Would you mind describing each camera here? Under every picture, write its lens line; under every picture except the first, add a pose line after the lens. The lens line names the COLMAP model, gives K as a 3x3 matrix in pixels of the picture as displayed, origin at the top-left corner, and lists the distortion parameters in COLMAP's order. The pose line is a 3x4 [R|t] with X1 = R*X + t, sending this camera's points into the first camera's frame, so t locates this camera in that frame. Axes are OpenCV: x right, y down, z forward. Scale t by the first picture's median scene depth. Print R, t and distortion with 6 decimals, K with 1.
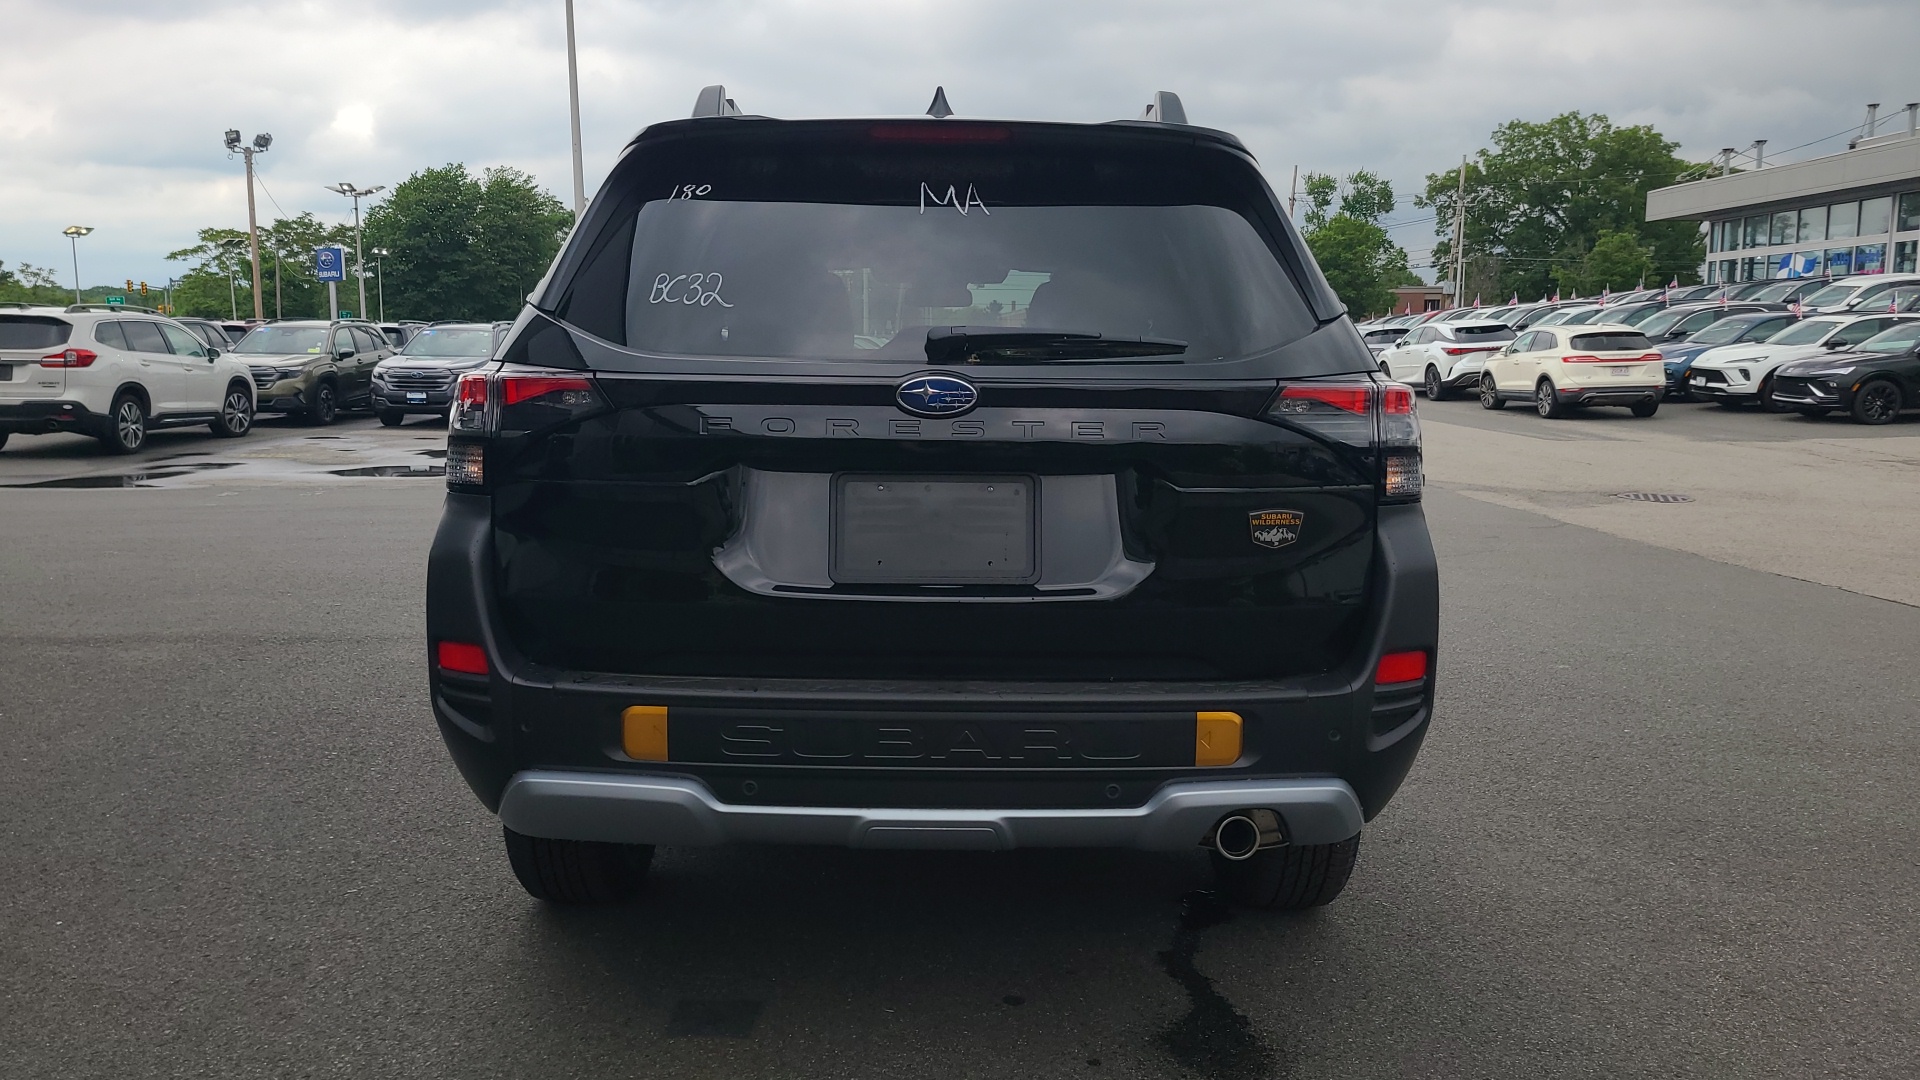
lens RADIAL K [[1451.9, 0, 955.9], [0, 1451.9, 531.1], [0, 0, 1]] dist [0.047586, -0.030587]
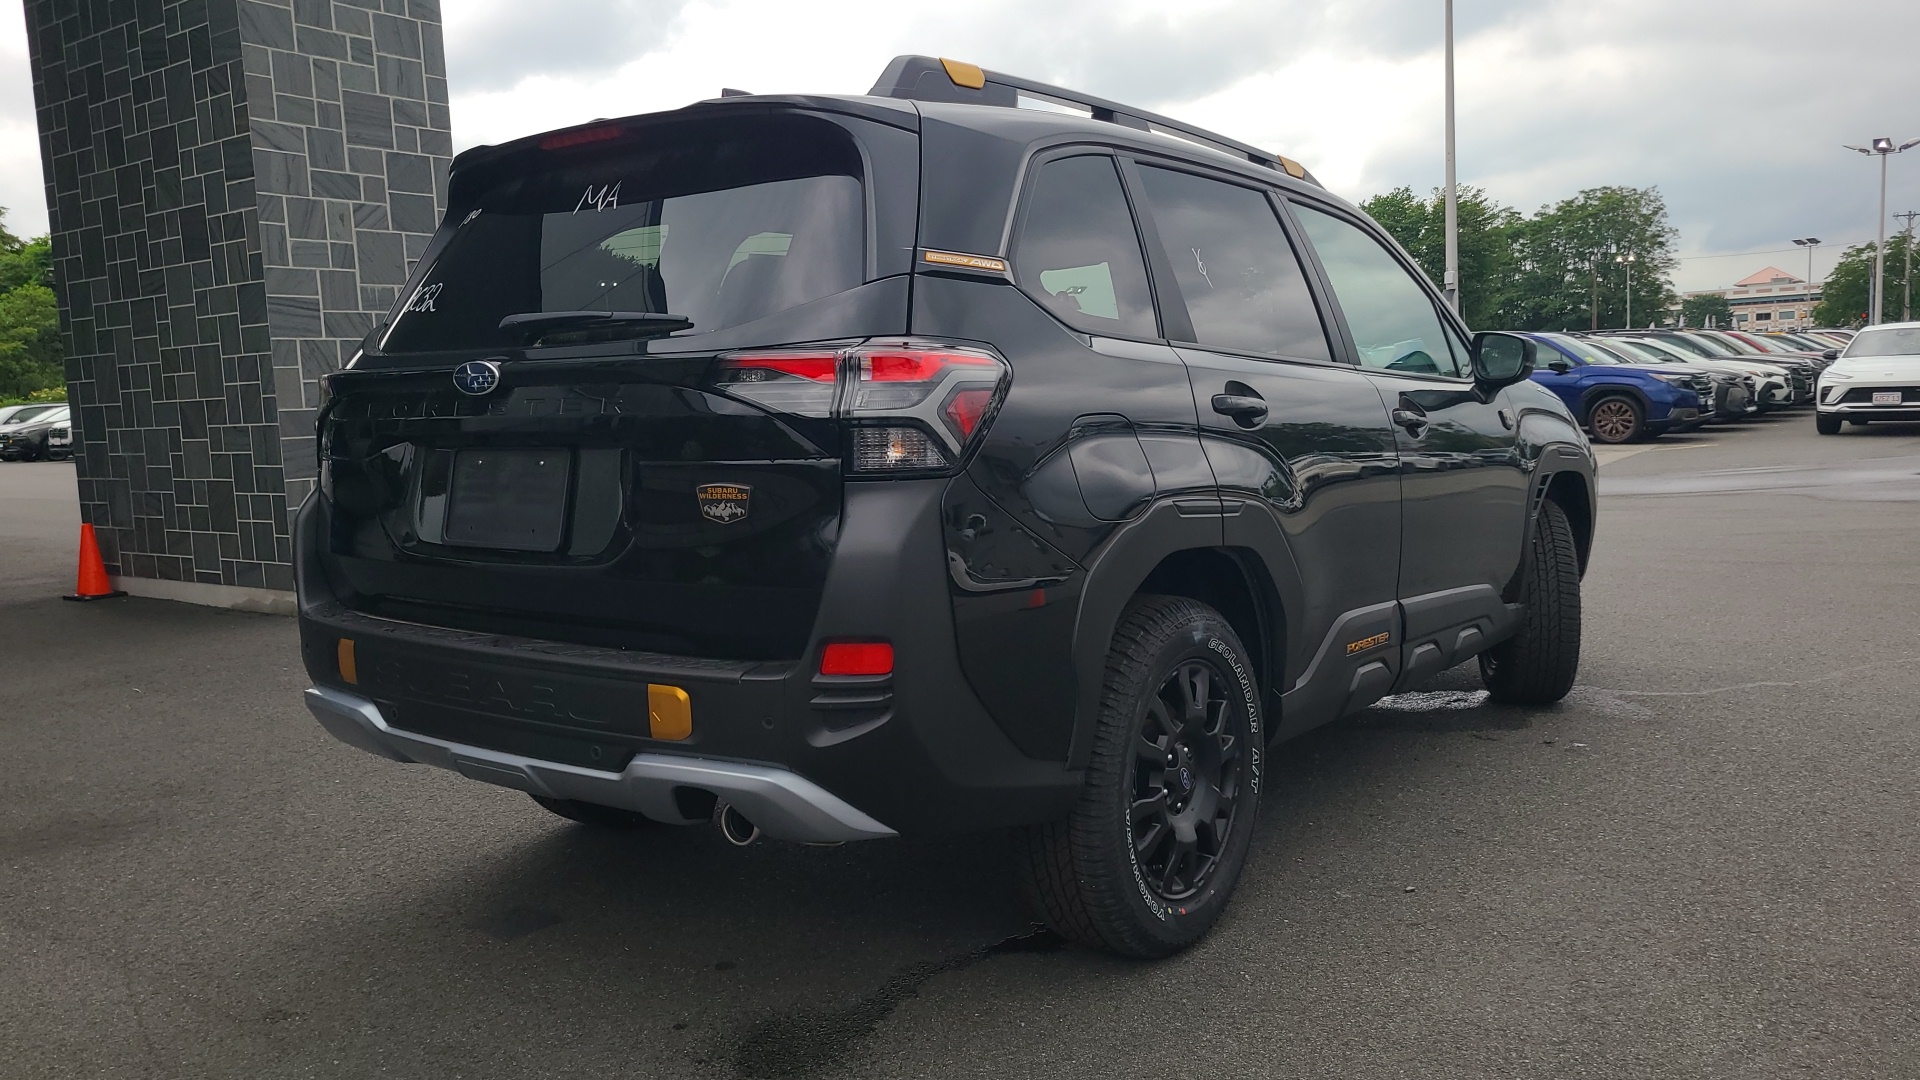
lens RADIAL K [[1451.9, 0, 927.5], [0, 1451.9, 539.1], [0, 0, 1]] dist [0.047586, -0.030587]
pose [[0.790769, 0.031819, -0.611287, 0.517502], [-0.037712, 0.999283, 0.003231, 0.007932], [0.610951, 0.020497, 0.791403, 0.178002]]
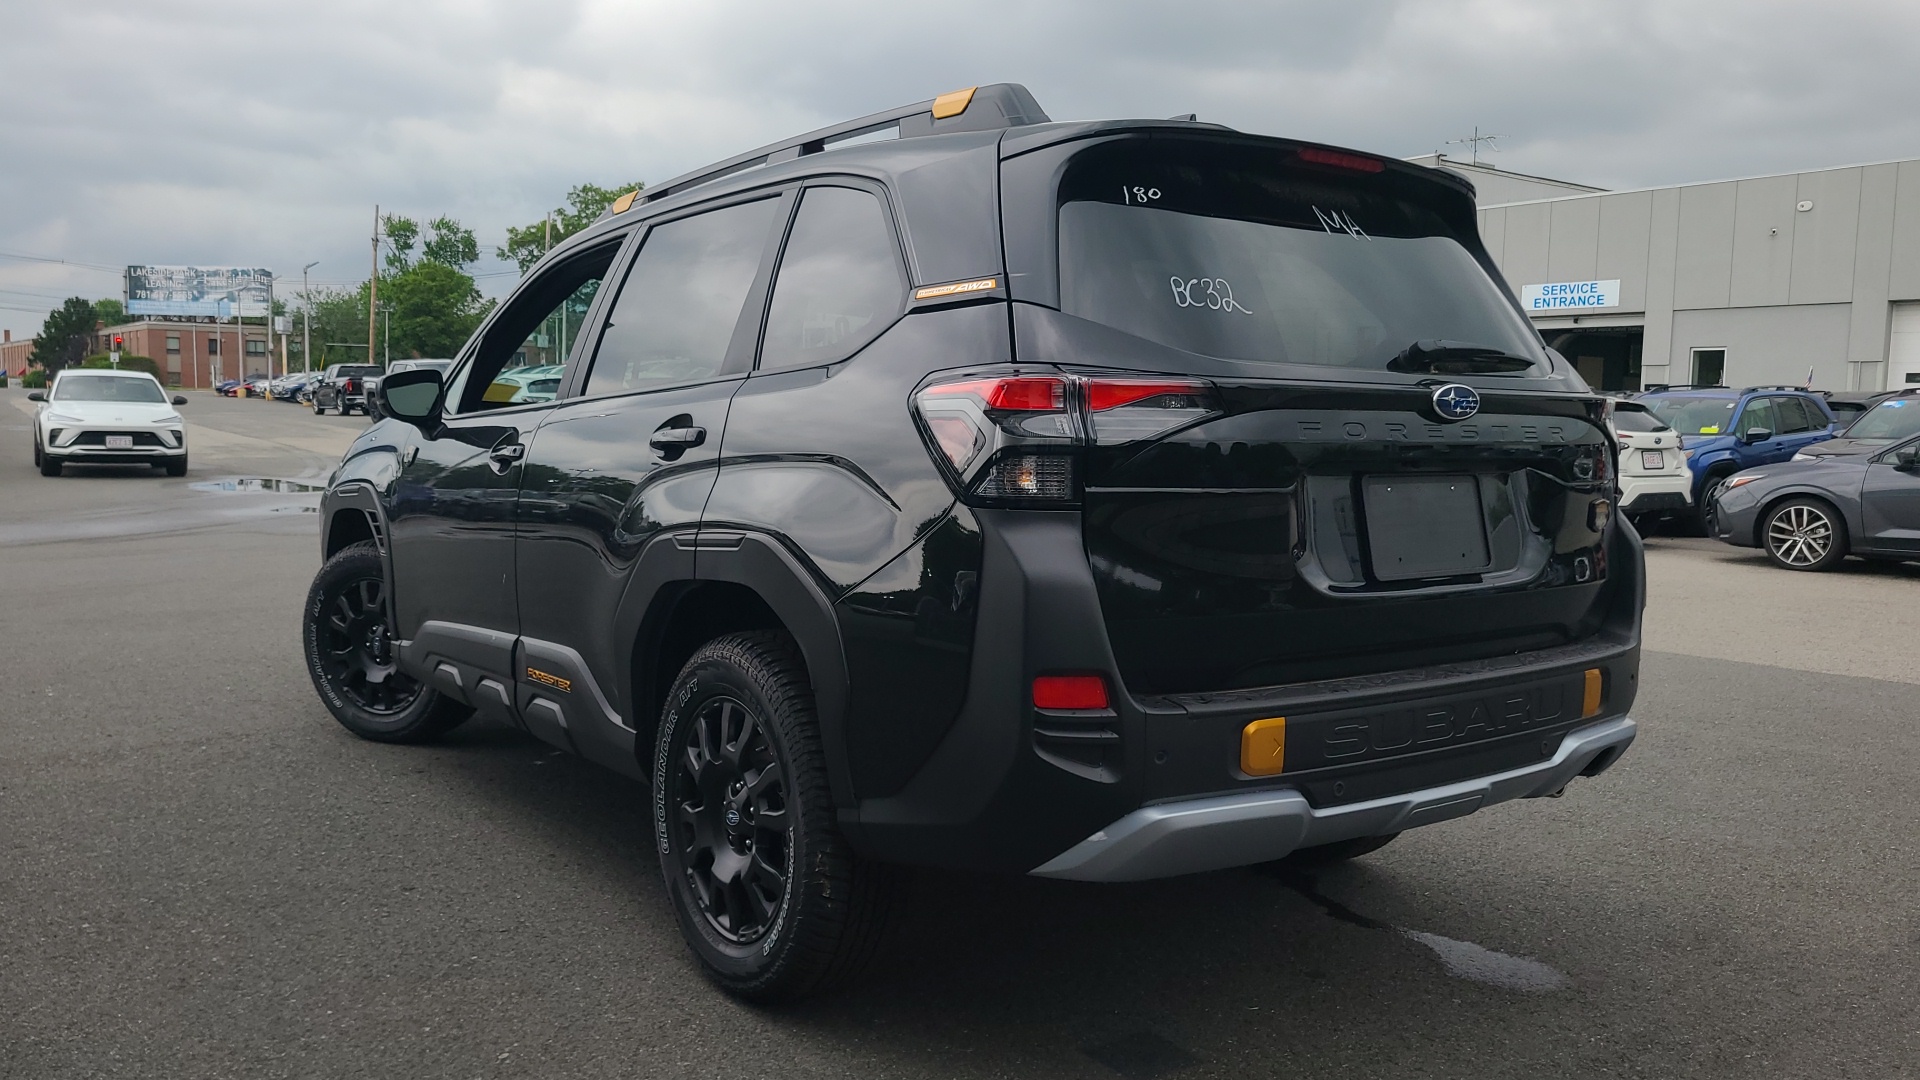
lens RADIAL K [[1451.9, 0, 946.6], [0, 1451.9, 544.7], [0, 0, 1]] dist [0.047586, -0.030587]
pose [[0.801770, -0.043948, 0.596015, -0.532647], [0.059547, 0.998204, -0.006500, -0.001148], [-0.594659, 0.040702, 0.802947, 0.191517]]
